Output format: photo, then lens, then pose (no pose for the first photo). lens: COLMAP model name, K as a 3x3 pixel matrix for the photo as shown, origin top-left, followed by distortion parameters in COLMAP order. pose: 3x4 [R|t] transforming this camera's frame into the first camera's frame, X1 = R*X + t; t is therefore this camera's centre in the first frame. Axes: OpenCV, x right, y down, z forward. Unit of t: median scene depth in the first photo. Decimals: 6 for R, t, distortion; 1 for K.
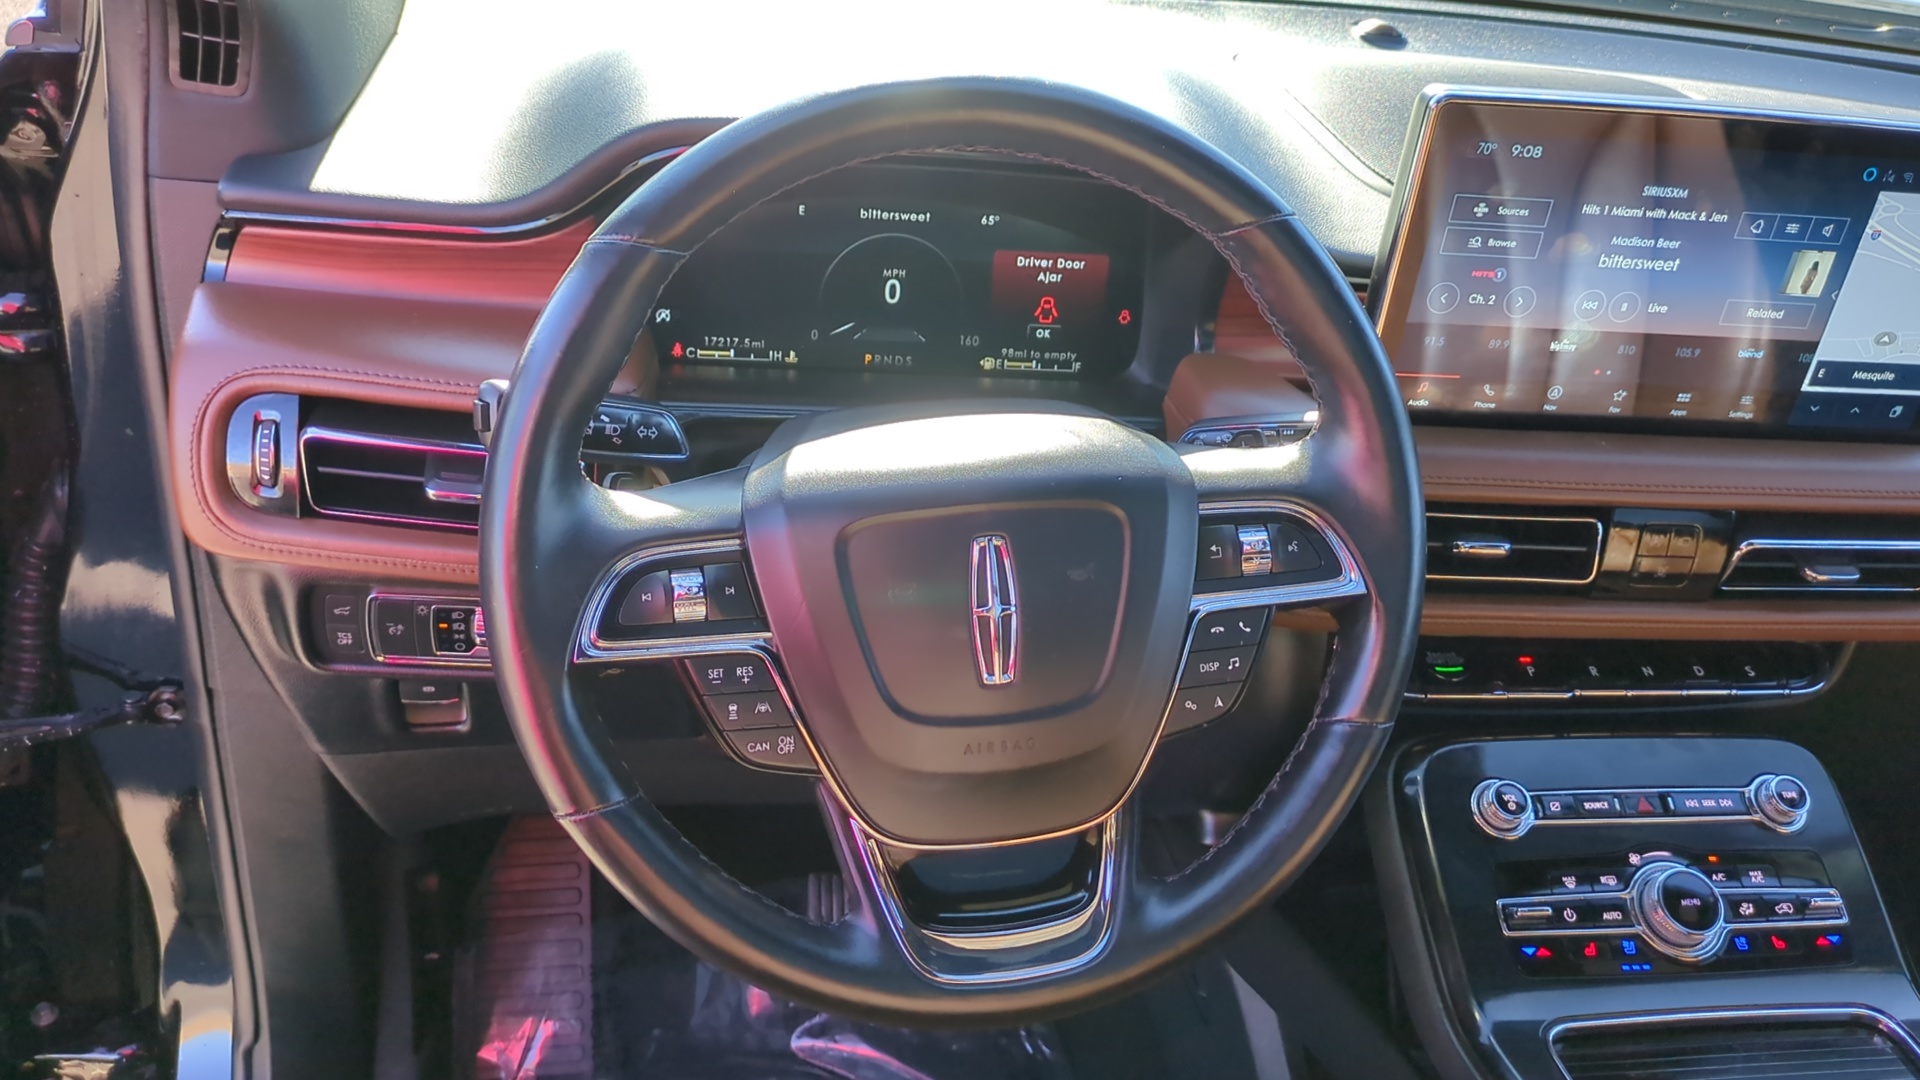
lens RADIAL K [[1653.0, 0, 950.5], [0, 1653.0, 541.0], [0, 0, 1]] dist [0.058332, -0.057932]
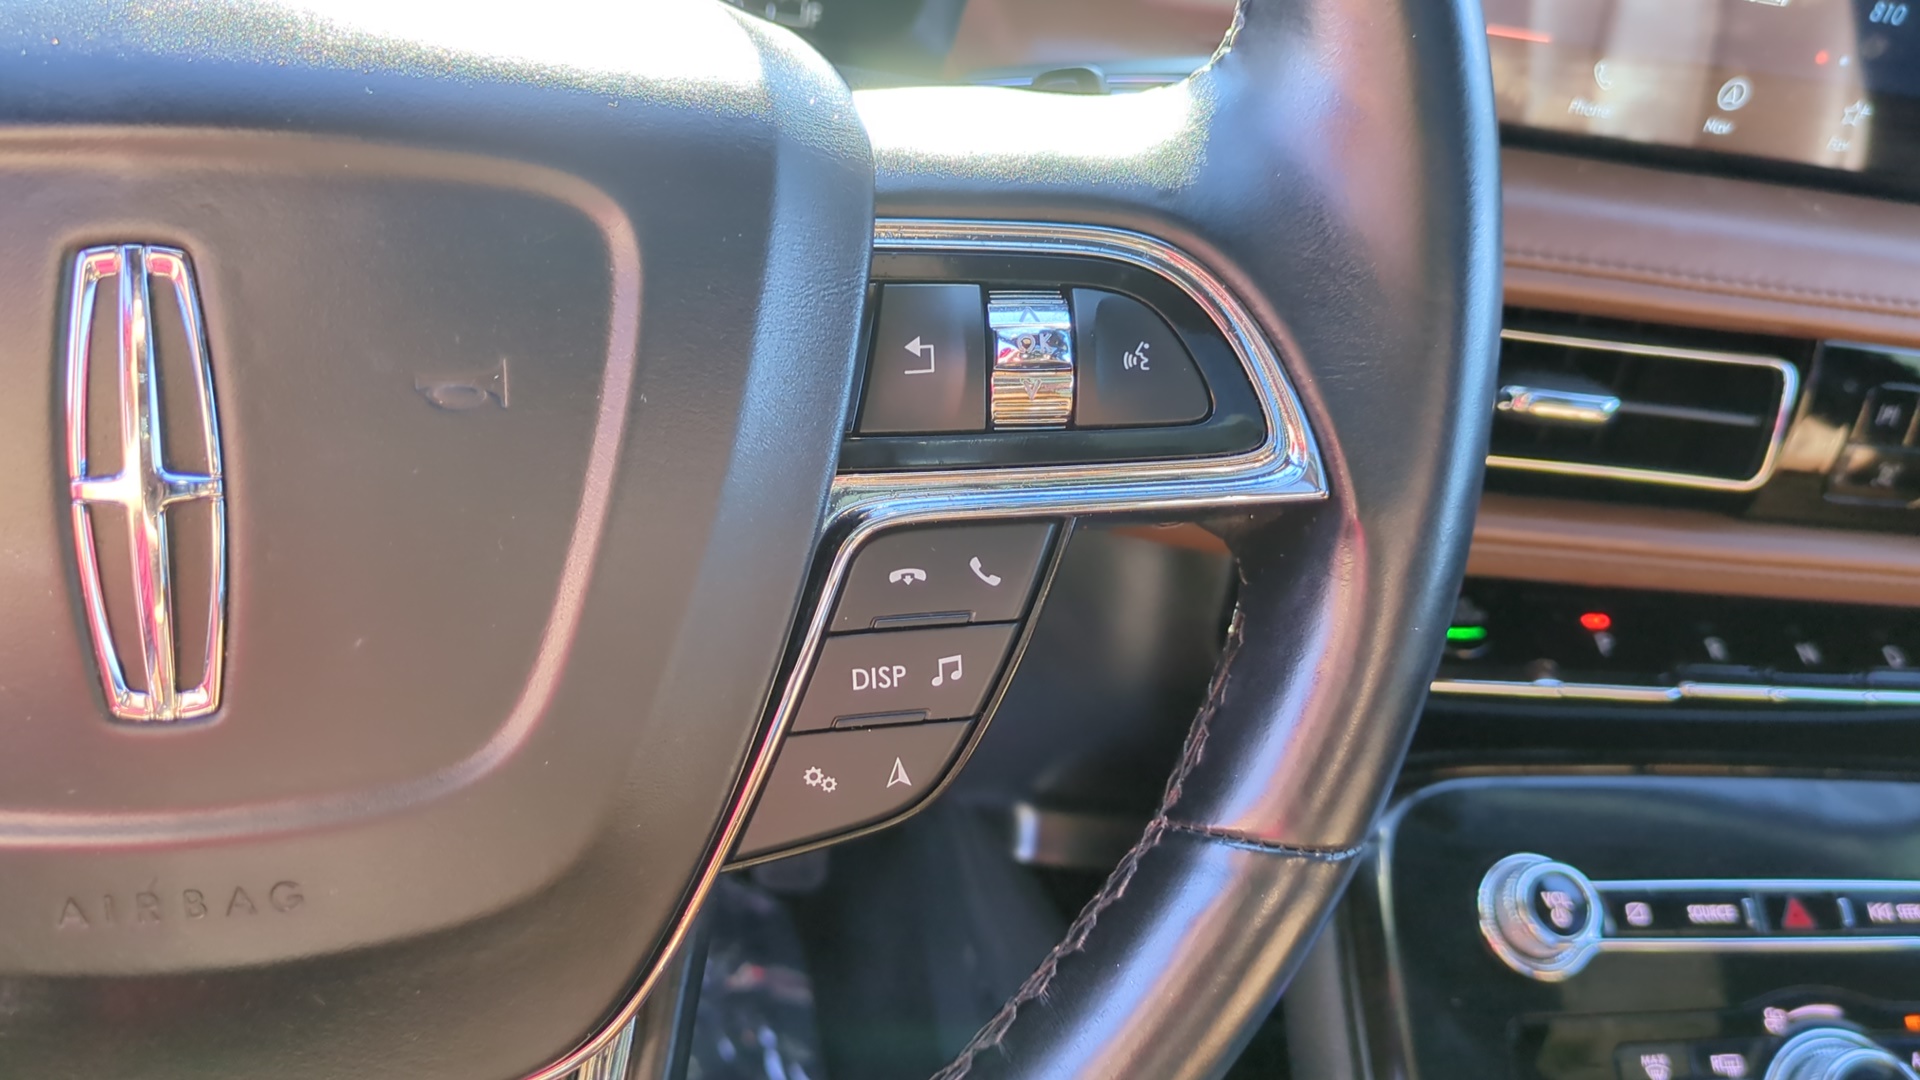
lens RADIAL K [[1653.0, 0, 977.9], [0, 1653.0, 550.7], [0, 0, 1]] dist [0.058332, -0.057932]
pose [[0.996395, 0.063495, 0.056265, 0.132893], [-0.068963, 0.992467, 0.101256, 0.009511], [-0.049412, -0.104771, 0.993268, 0.550683]]
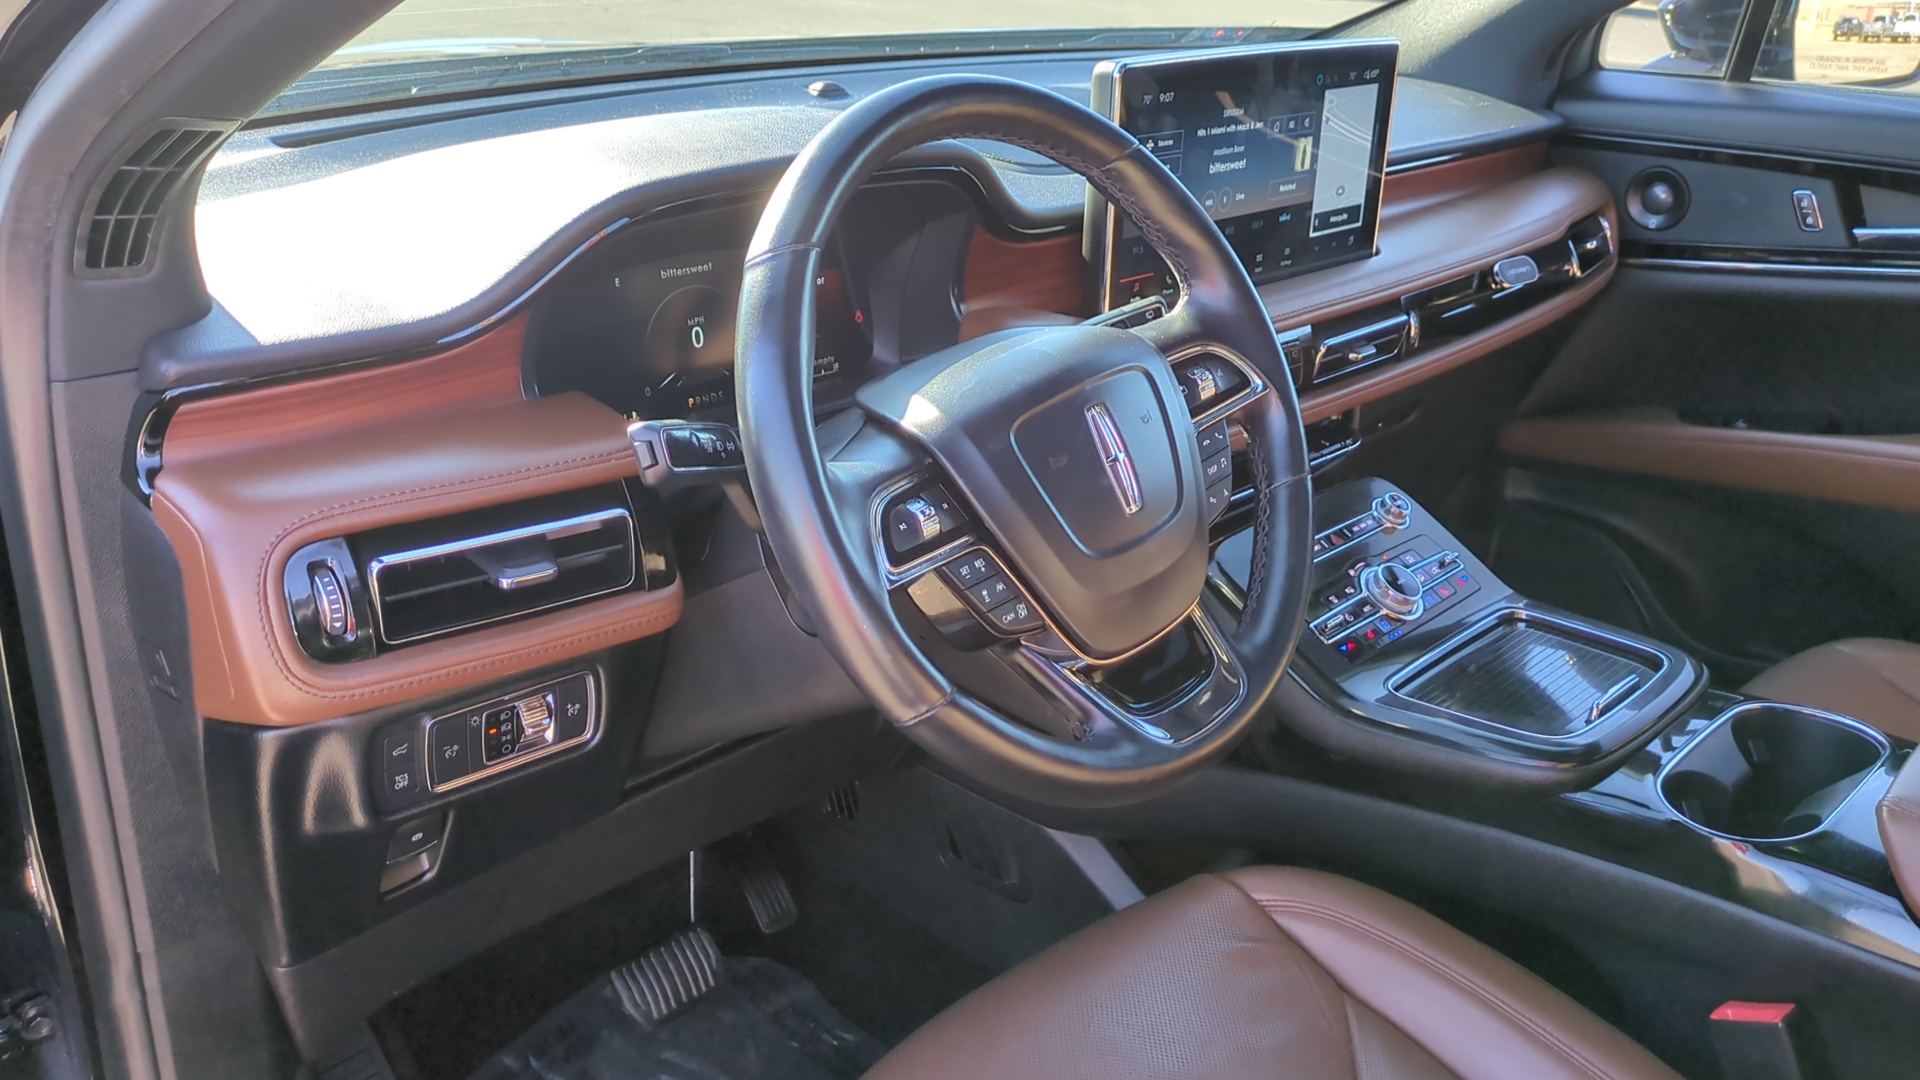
lens RADIAL K [[1653.0, 0, 970.0], [0, 1653.0, 542.7], [0, 0, 1]] dist [0.058332, -0.057932]
pose [[0.789901, -0.308983, 0.529703, -0.624371], [0.357273, 0.933923, 0.012000, 0.038310], [-0.498410, 0.179769, 0.848098, -0.029518]]
